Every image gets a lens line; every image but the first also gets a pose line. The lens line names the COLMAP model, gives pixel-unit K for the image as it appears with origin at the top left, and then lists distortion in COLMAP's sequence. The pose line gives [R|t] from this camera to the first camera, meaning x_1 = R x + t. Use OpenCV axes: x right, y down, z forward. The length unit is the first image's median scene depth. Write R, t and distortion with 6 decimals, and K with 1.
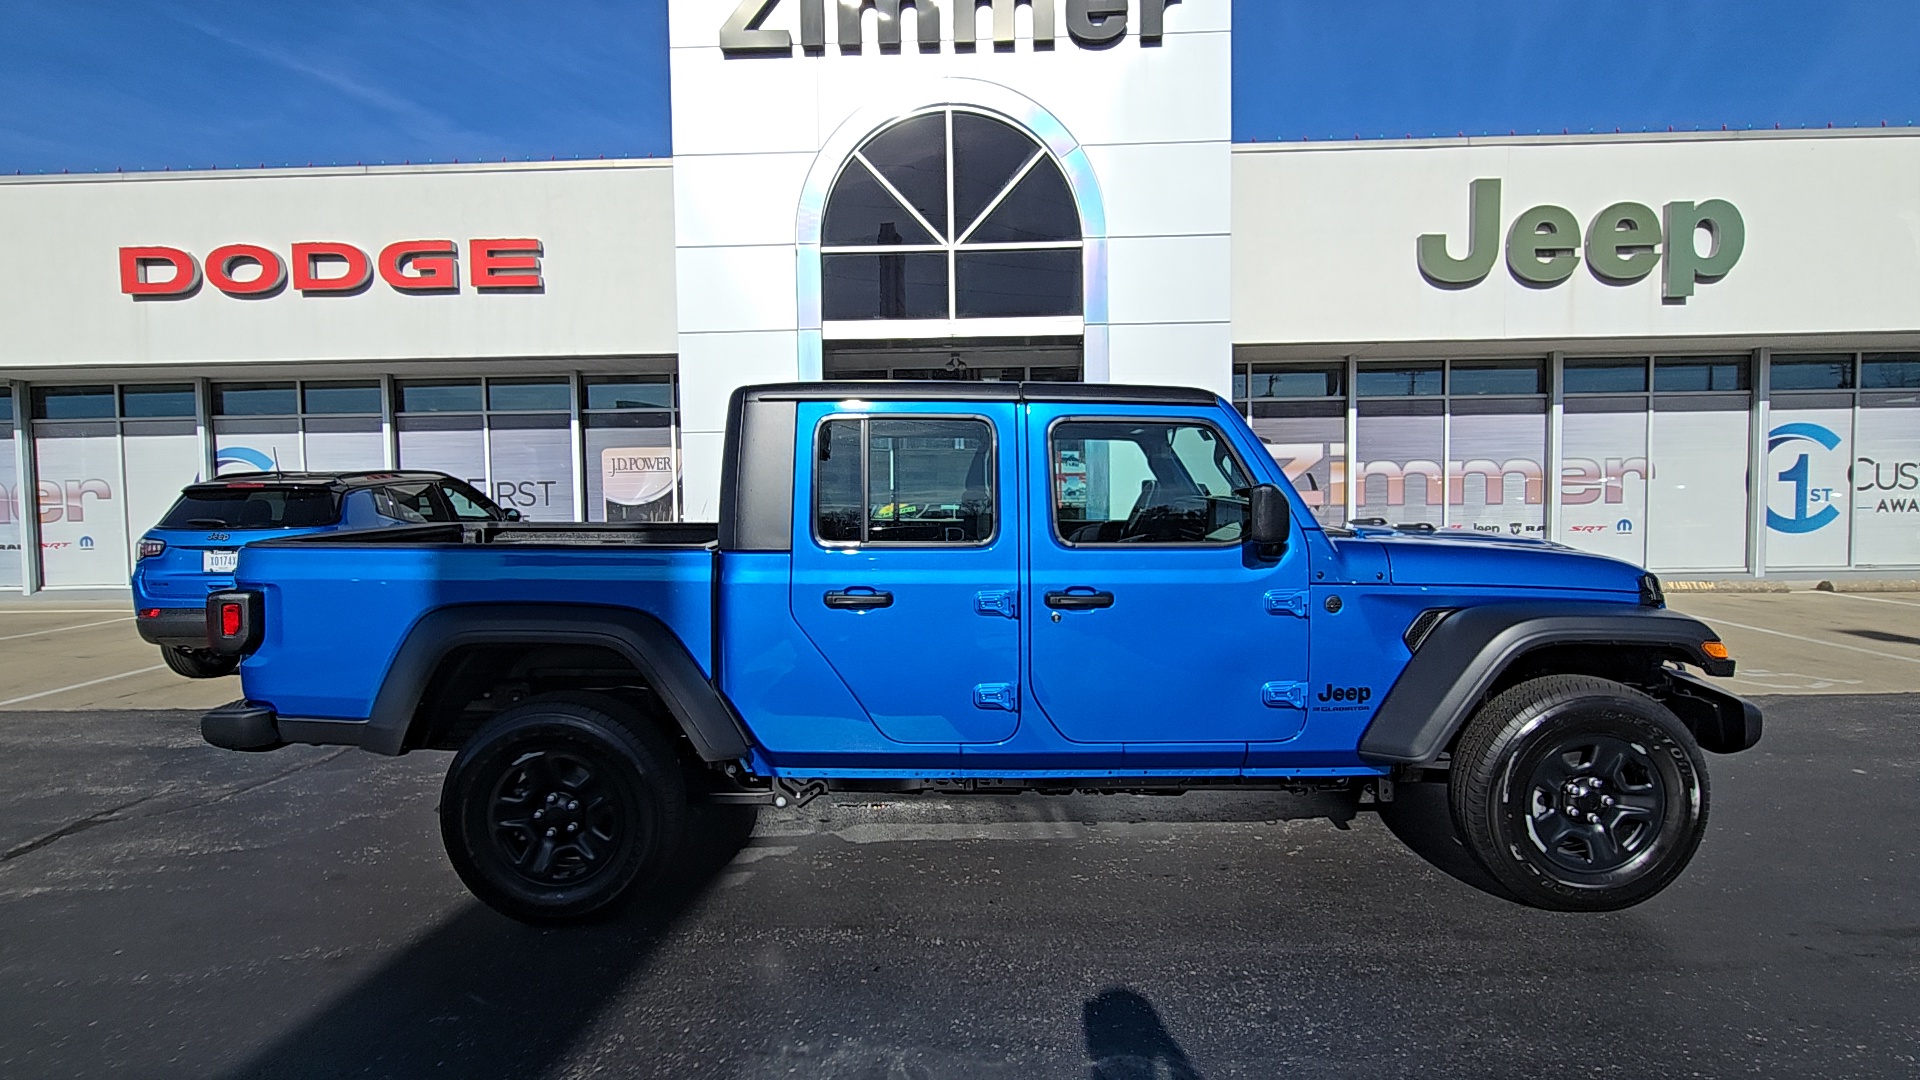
lens RADIAL K [[966.7, 0, 948.0], [0, 966.7, 550.5], [0, 0, 1]] dist [-0.000192, -0.000524]
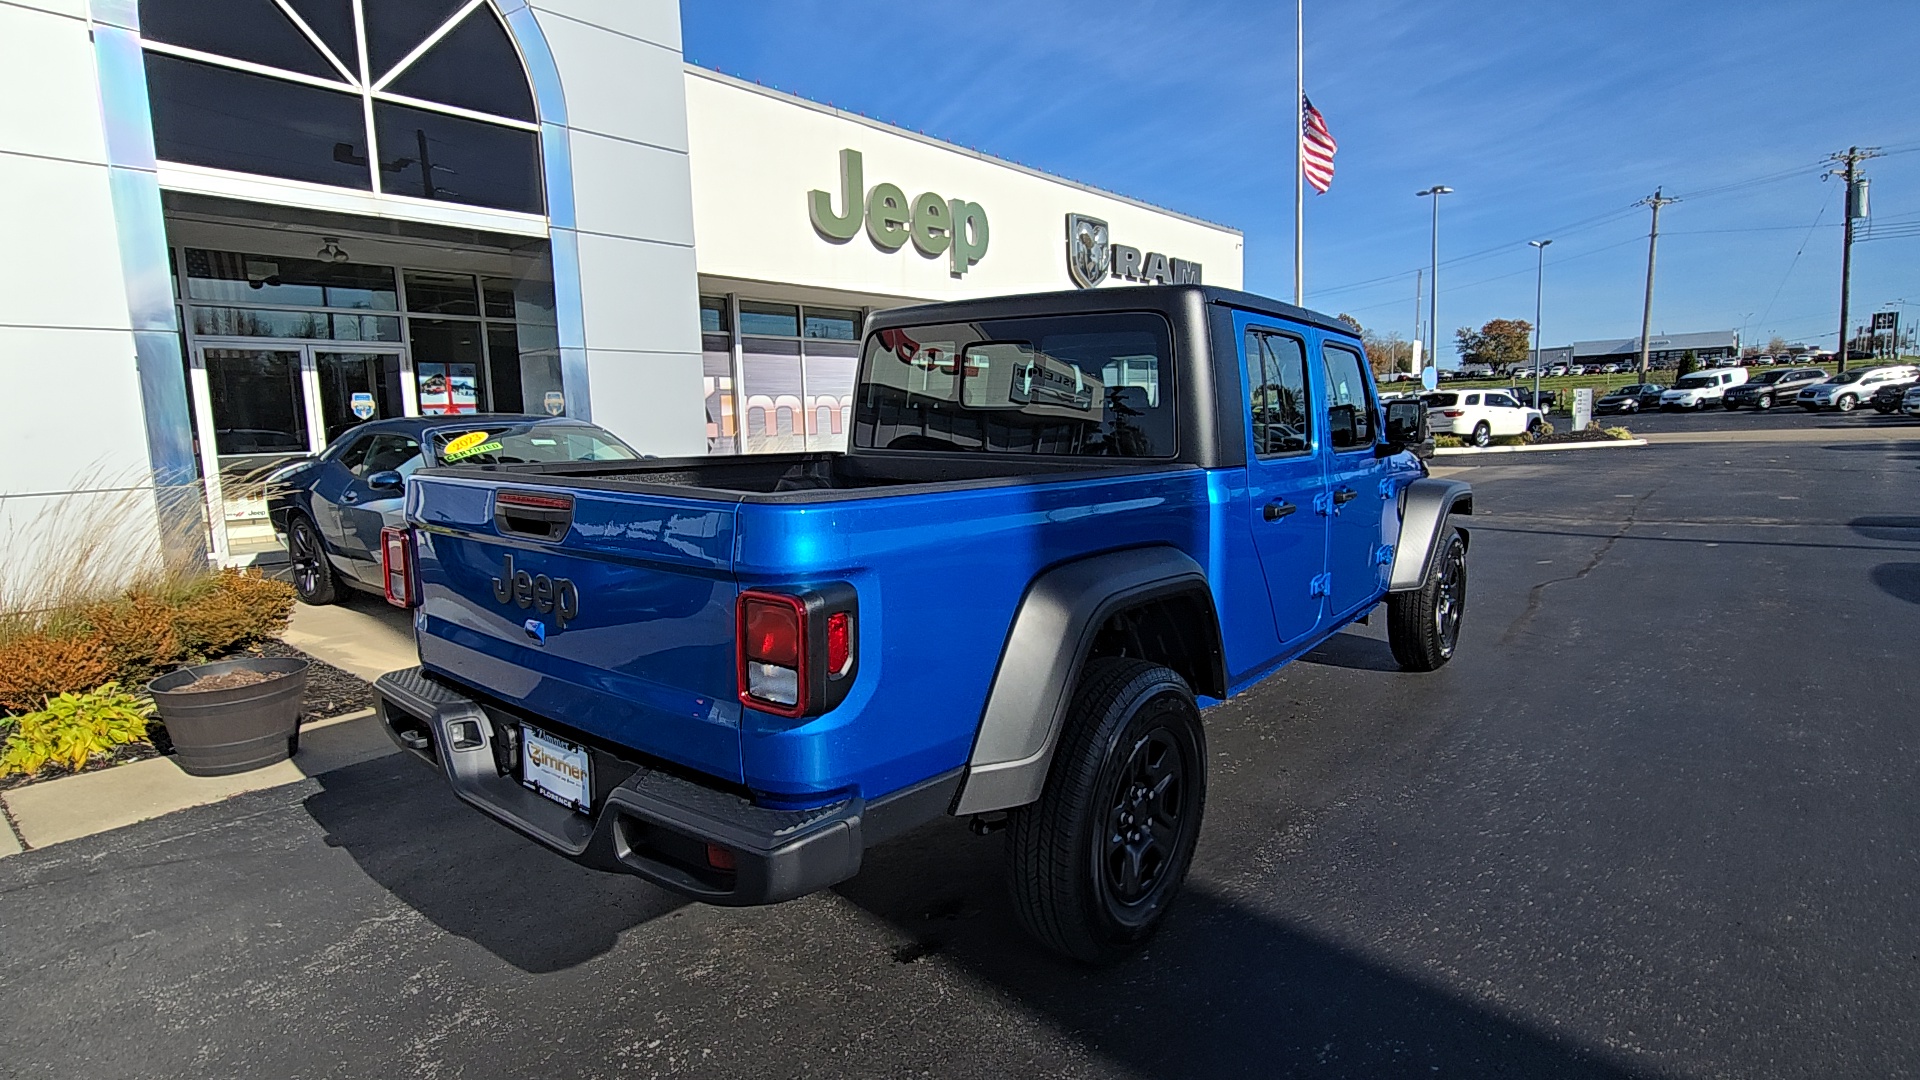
lens RADIAL K [[966.7, 0, 951.1], [0, 966.7, 553.3], [0, 0, 1]] dist [-0.000192, -0.000524]
pose [[0.616957, -0.111486, 0.779060, -0.289253], [0.060640, 0.993707, 0.094181, -0.006064], [-0.784657, -0.010863, 0.619835, 0.166018]]
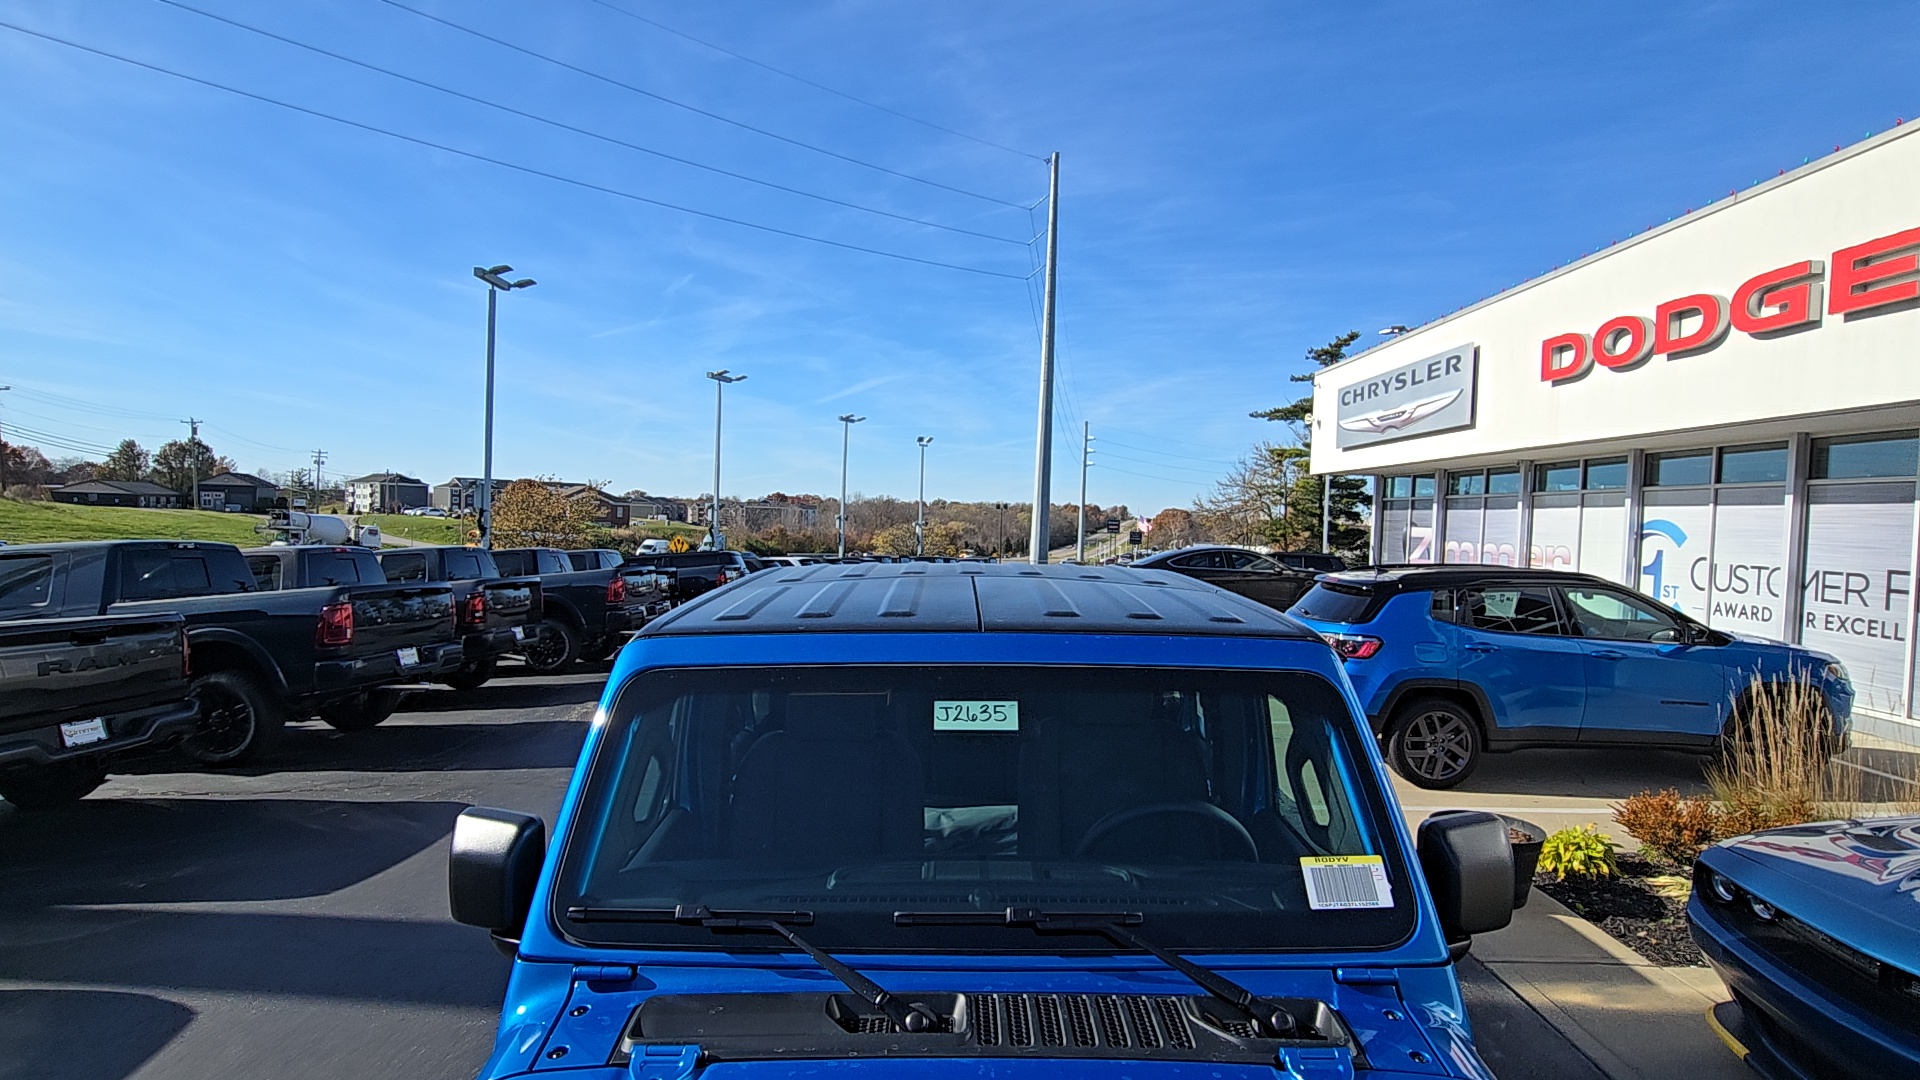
lens RADIAL K [[966.7, 0, 946.8], [0, 966.7, 549.1], [0, 0, 1]] dist [-0.000192, -0.000524]
pose [[0.004517, 0.050177, -0.998730, 0.229665], [-0.084195, 0.995213, 0.049620, -0.071036], [0.996439, 0.083864, 0.008720, 0.317253]]
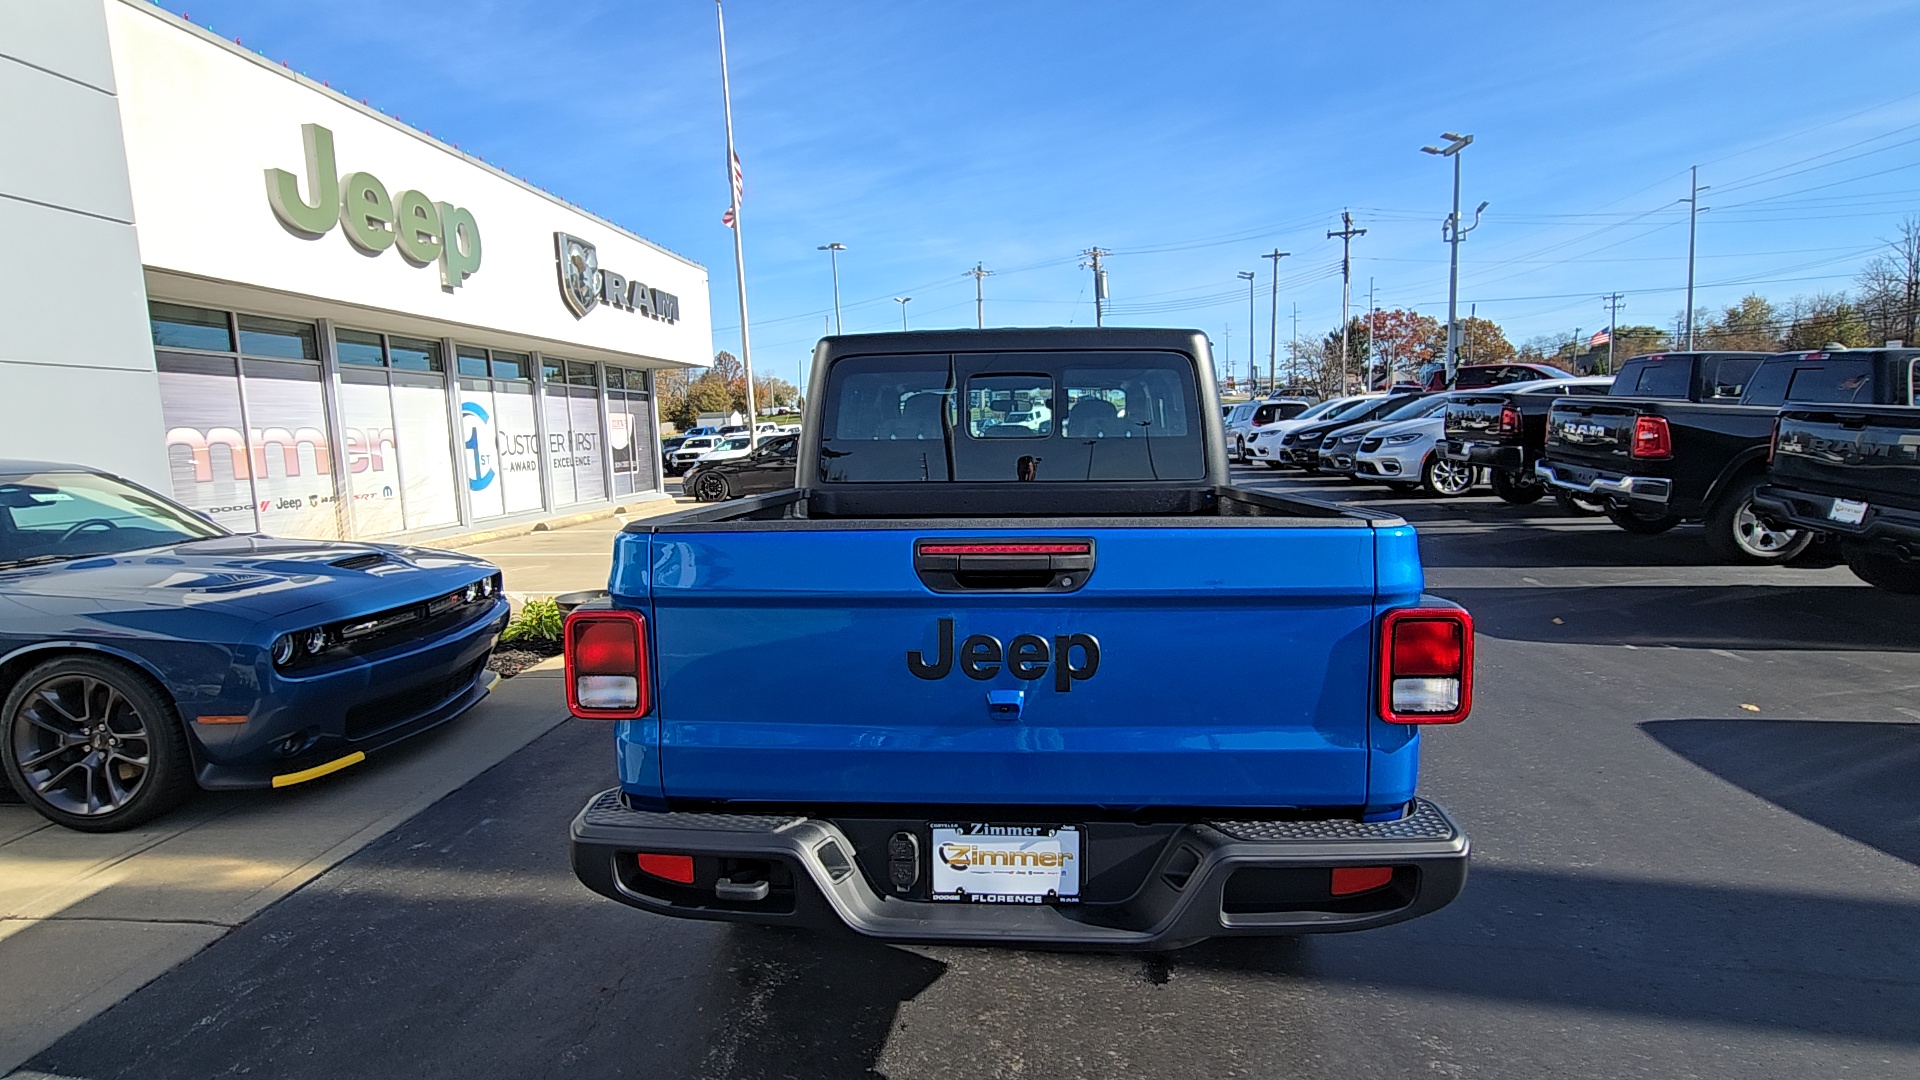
lens RADIAL K [[966.7, 0, 954.8], [0, 966.7, 553.4], [0, 0, 1]] dist [-0.000192, -0.000524]
pose [[0.048484, -0.113657, 0.992336, -0.345798], [0.088674, 0.990072, 0.109065, -0.019908], [-0.994880, 0.082707, 0.058081, 0.329407]]
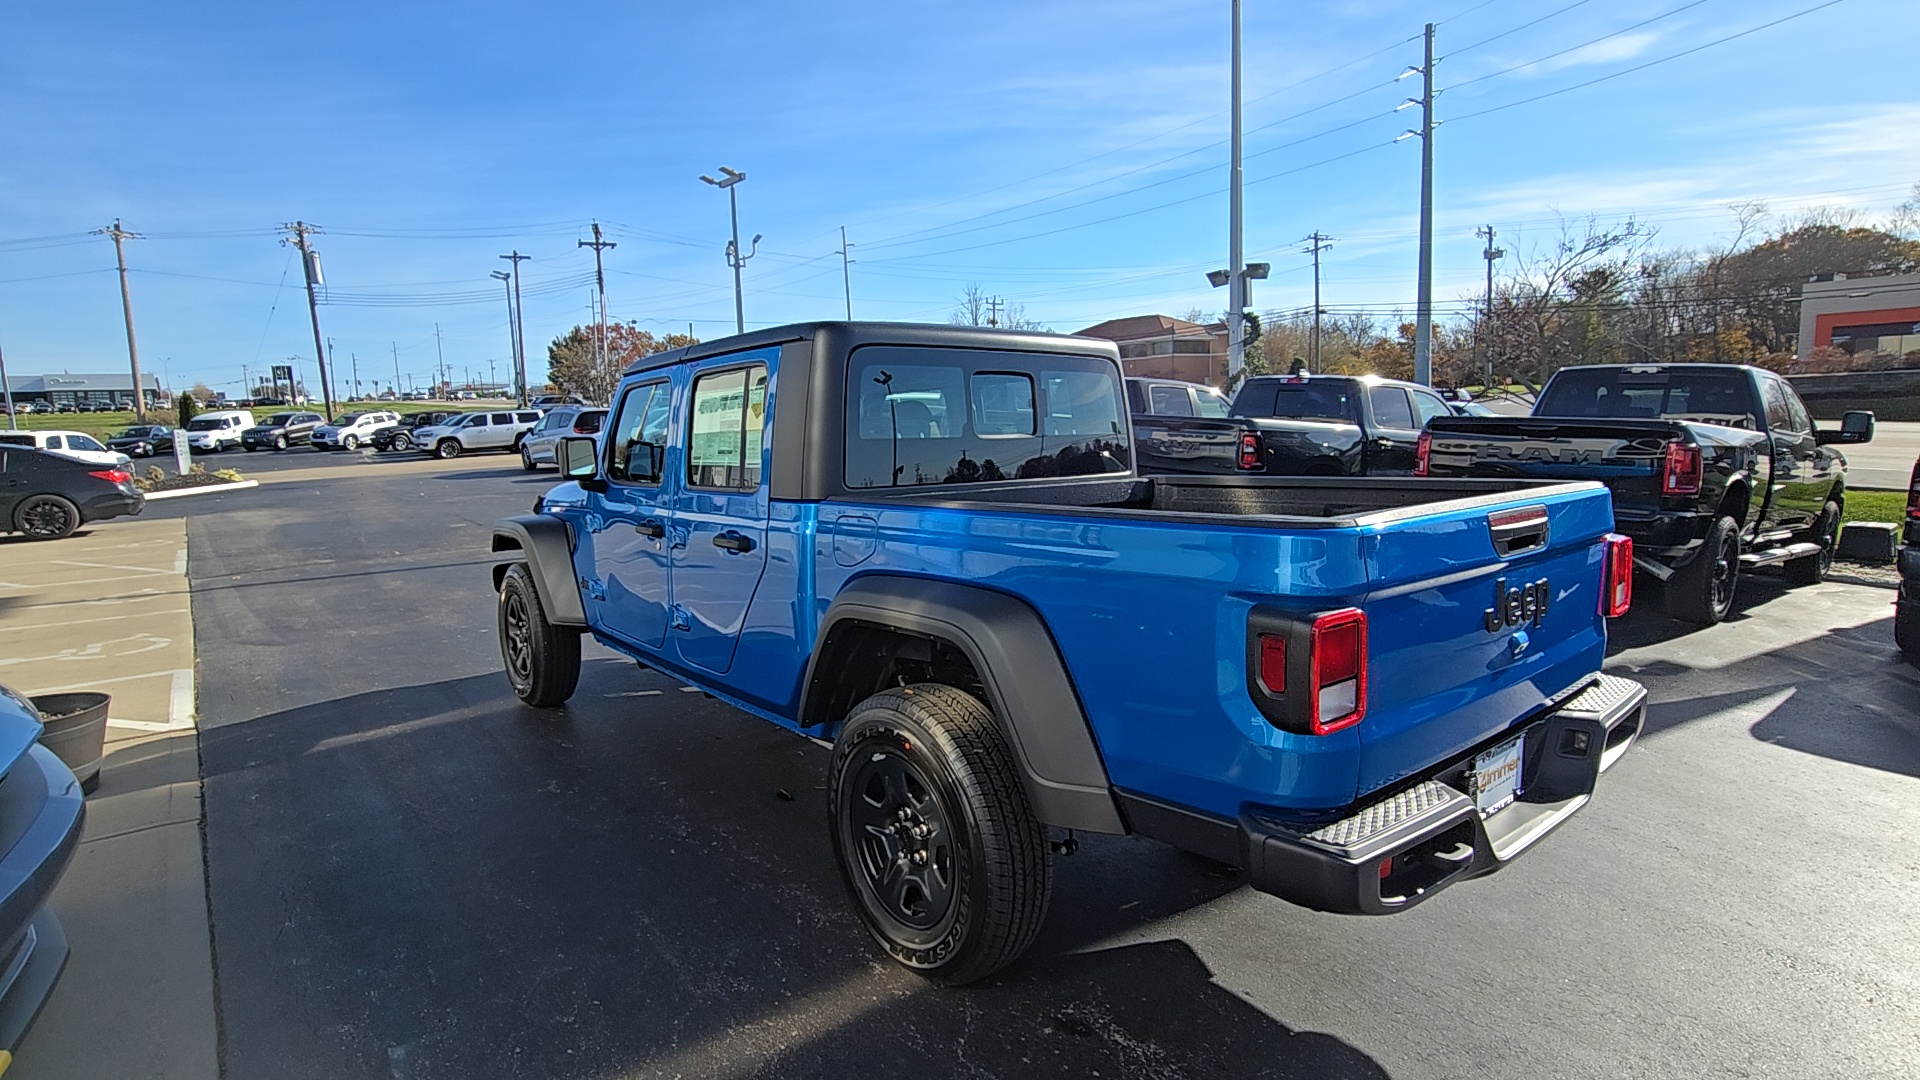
lens RADIAL K [[966.7, 0, 952.2], [0, 966.7, 546.4], [0, 0, 1]] dist [-0.000192, -0.000524]
pose [[-0.651958, -0.068656, 0.755141, -0.268237], [0.082874, 0.983475, 0.160965, -0.035486], [-0.753713, 0.167524, -0.635494, 0.523205]]
